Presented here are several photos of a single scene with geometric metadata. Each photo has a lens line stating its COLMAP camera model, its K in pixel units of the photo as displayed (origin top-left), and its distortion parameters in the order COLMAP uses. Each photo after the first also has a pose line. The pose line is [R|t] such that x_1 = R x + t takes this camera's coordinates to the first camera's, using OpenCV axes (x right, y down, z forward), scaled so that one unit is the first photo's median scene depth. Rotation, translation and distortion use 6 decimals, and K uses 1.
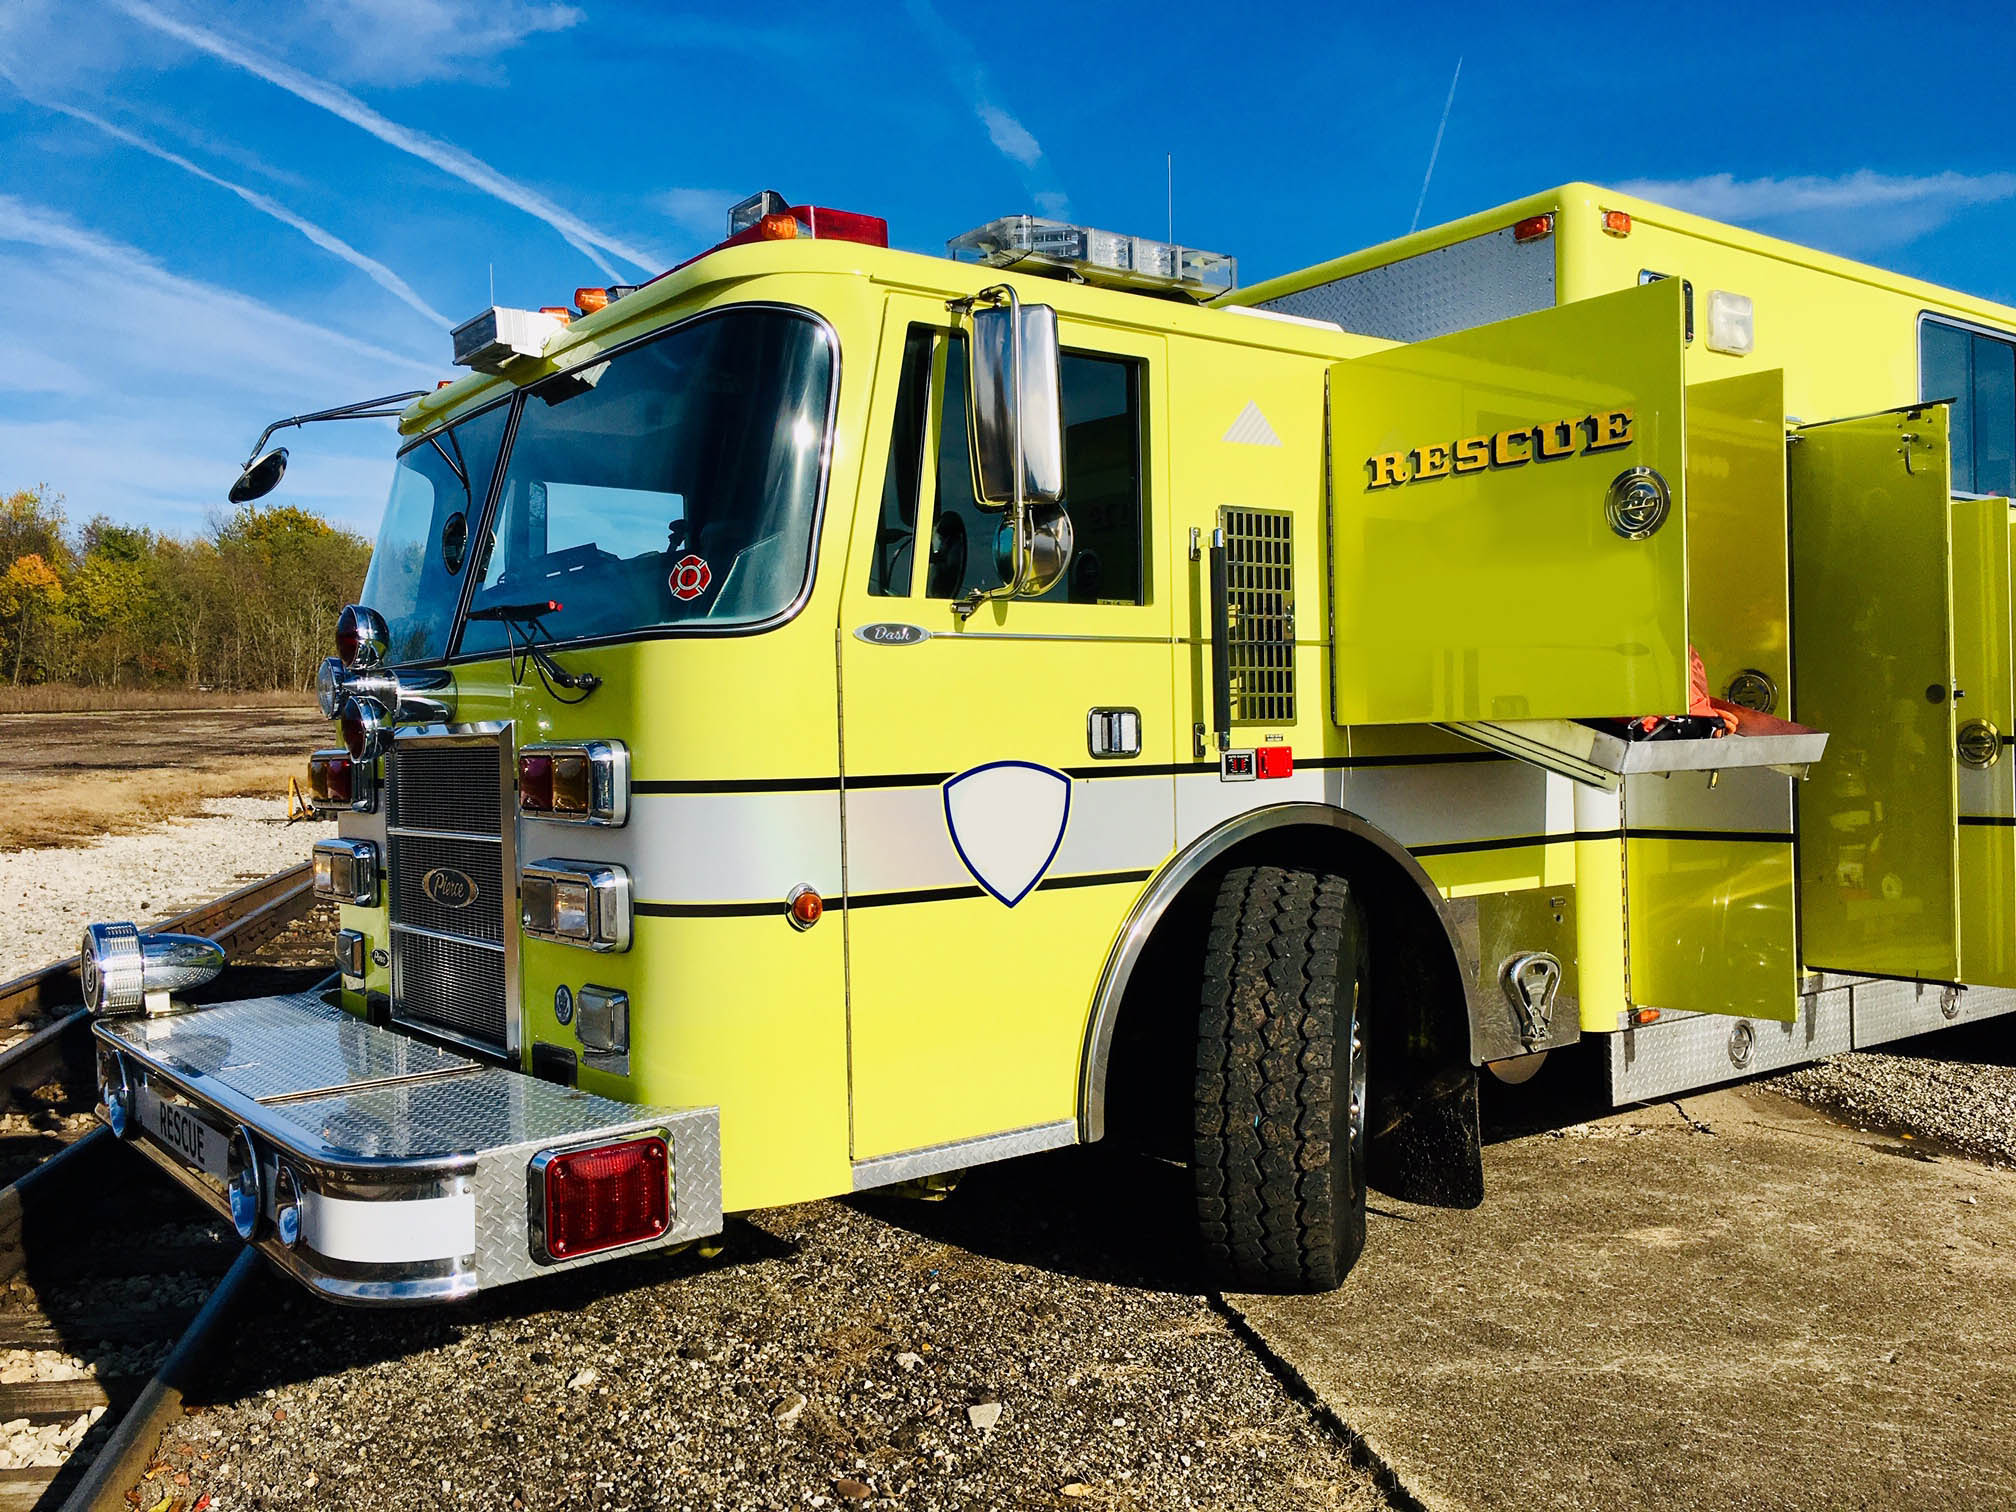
lens RADIAL K [[1758.2, 0, 995.9], [0, 1758.2, 766.8], [0, 0, 1]] dist [0.053028, -0.026852]
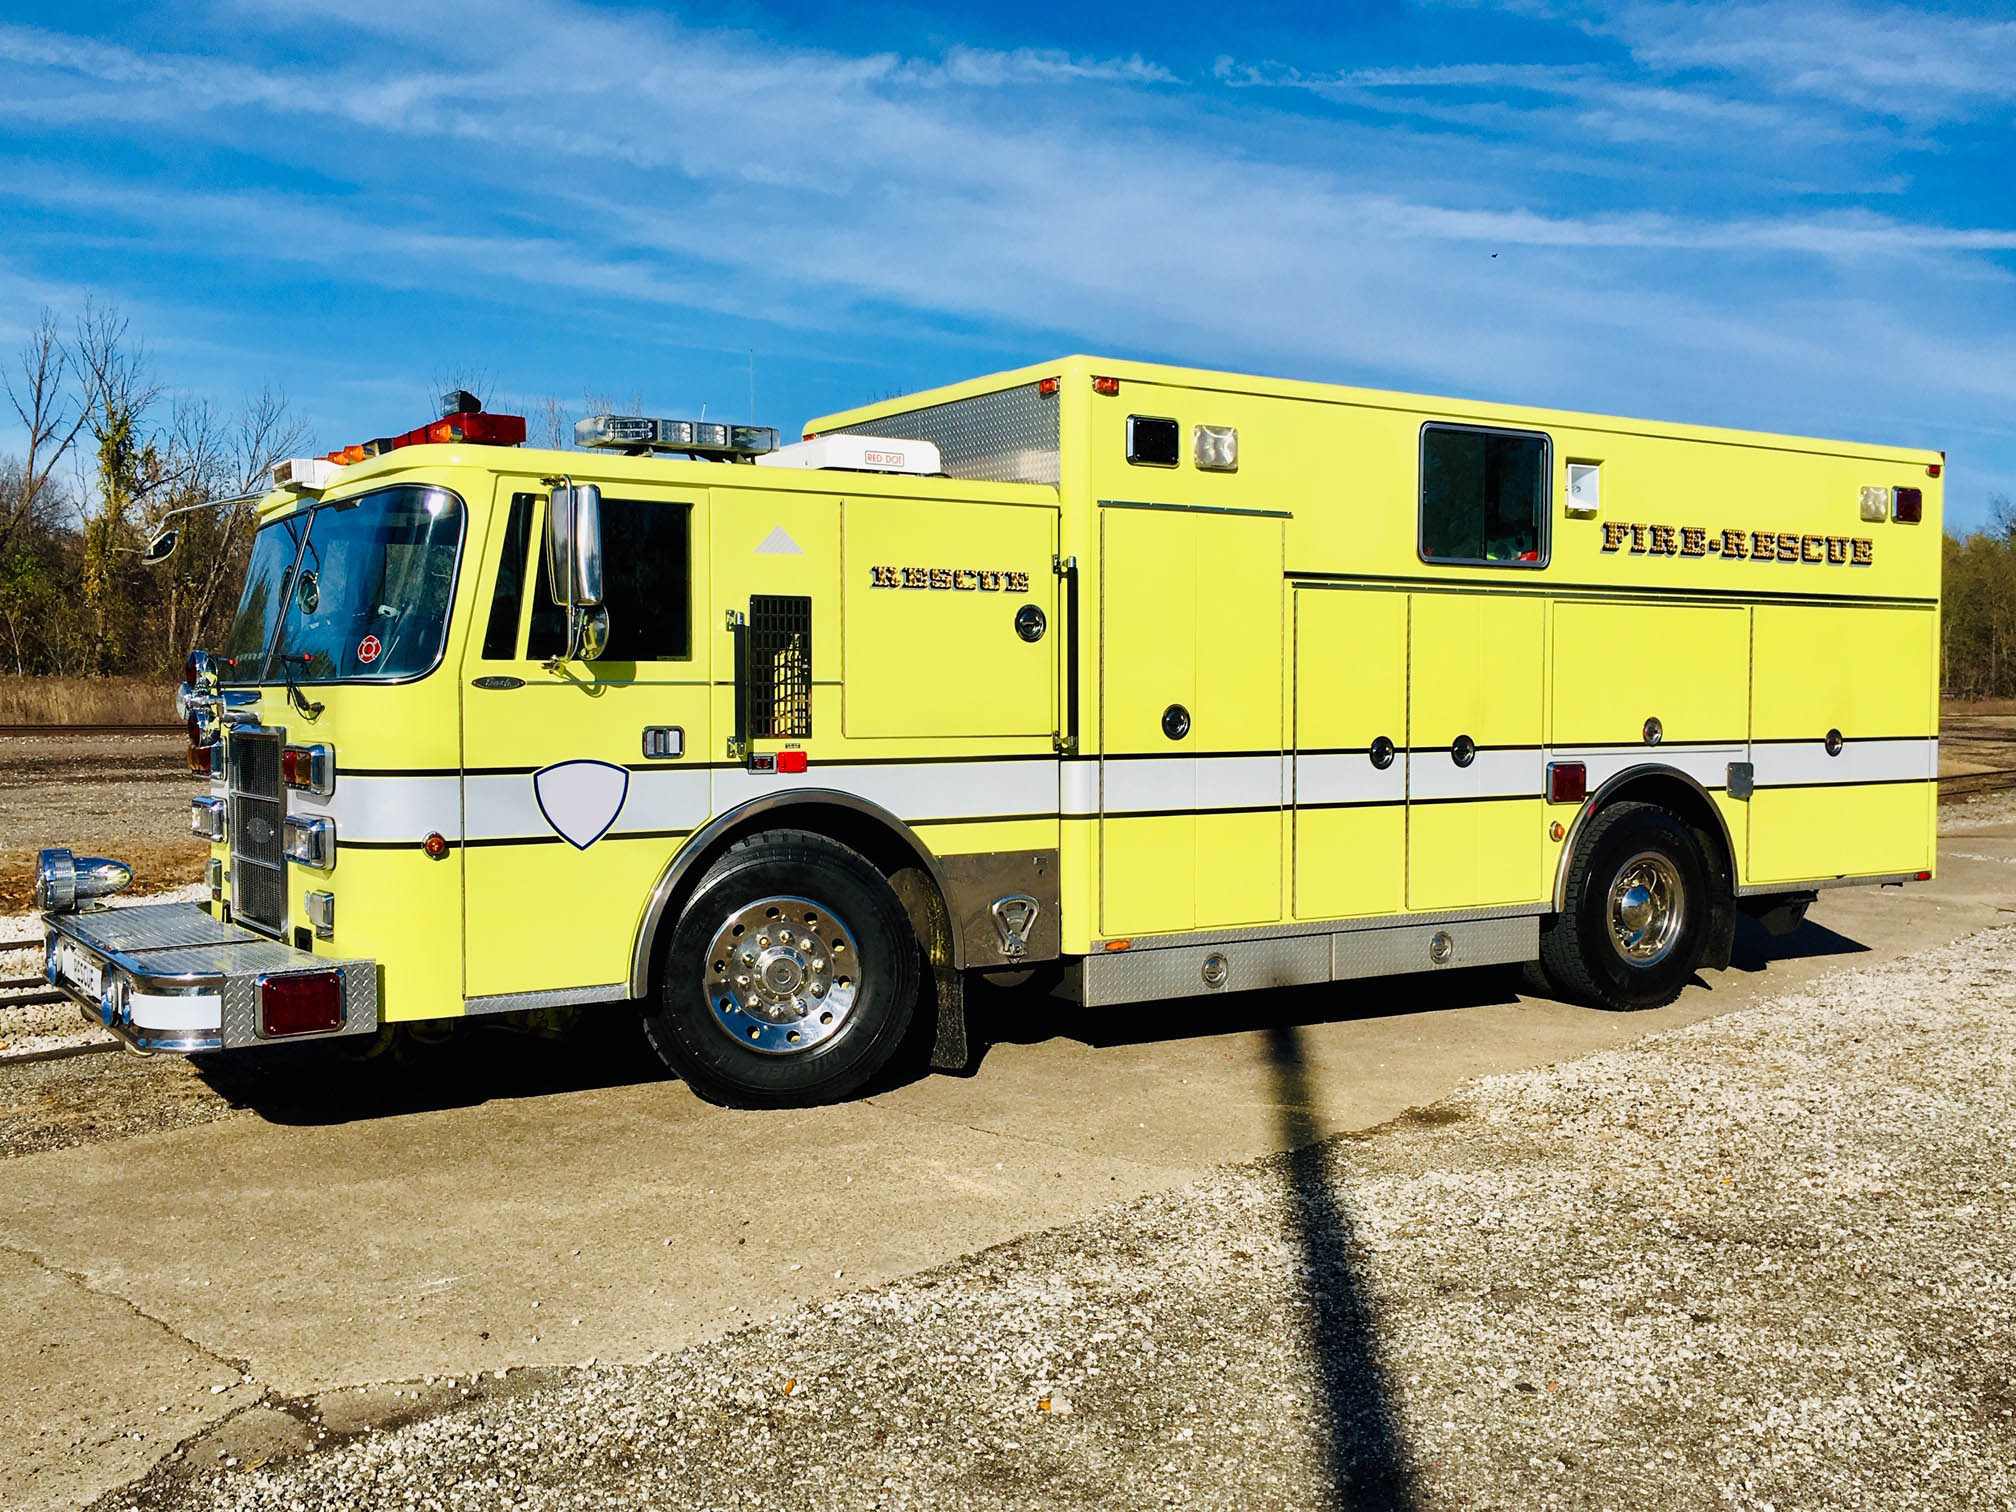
lens RADIAL K [[1977.4, 0, 997.8], [0, 1977.4, 753.0], [0, 0, 1]] dist [0.042837, 0.000000]
pose [[0.996315, 0.024530, -0.082188, 0.538727], [-0.023146, 0.999574, 0.017757, -0.050625], [0.082589, -0.015790, 0.996459, -0.784736]]
